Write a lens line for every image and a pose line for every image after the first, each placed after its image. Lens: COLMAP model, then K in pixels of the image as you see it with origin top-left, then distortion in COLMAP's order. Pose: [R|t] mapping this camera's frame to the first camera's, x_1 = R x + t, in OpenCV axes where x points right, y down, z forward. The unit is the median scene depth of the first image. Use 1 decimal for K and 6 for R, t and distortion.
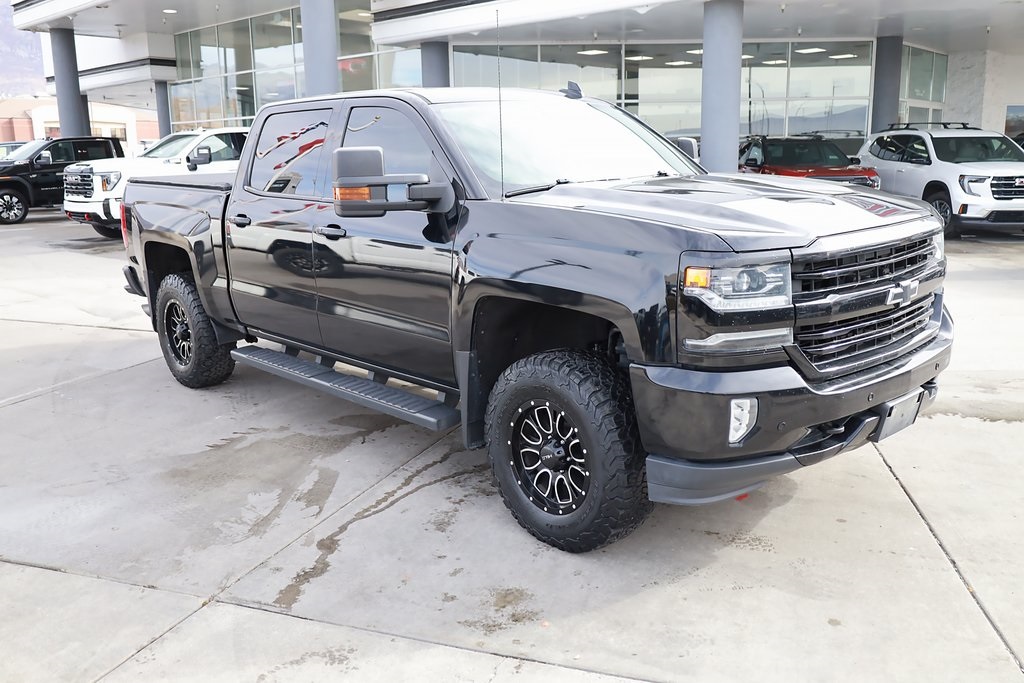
lens RADIAL K [[861.2, 0, 505.4], [0, 861.2, 345.0], [0, 0, 1]] dist [-0.008973, 0.009209]
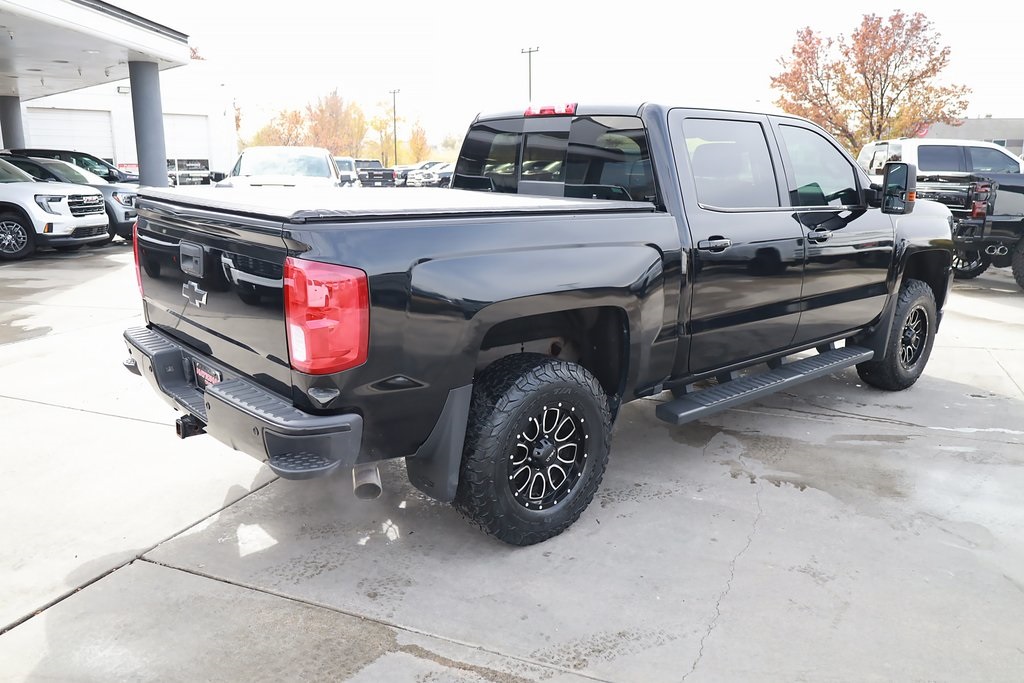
lens RADIAL K [[790.5, 0, 518.8], [0, 790.5, 340.6], [0, 0, 1]] dist [-0.026779, 0.011738]
pose [[0.020900, -0.197405, 0.980099, -1.172834], [0.211469, 0.959006, 0.188647, -0.259259], [-0.977161, 0.203318, 0.061788, 1.258199]]
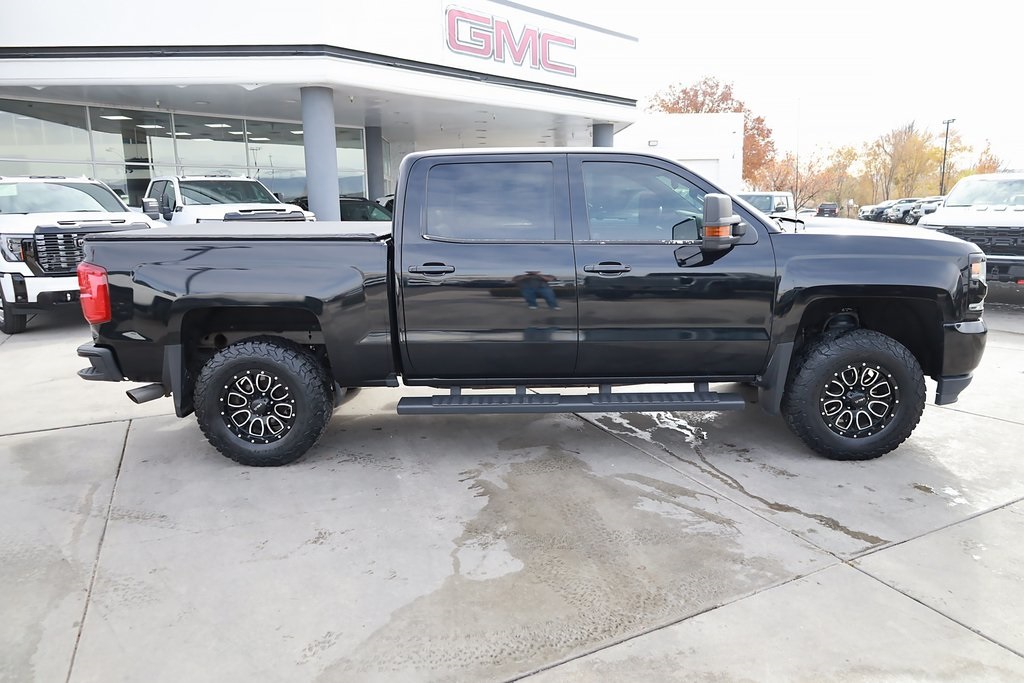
lens RADIAL K [[687.4, 0, 512.5], [0, 687.4, 330.6], [0, 0, 1]] dist [-0.010180, 0.001634]
pose [[0.692714, -0.123844, 0.710500, -0.888173], [0.159736, 0.987025, 0.016306, -0.078583], [-0.703301, 0.102197, 0.703508, 0.417787]]
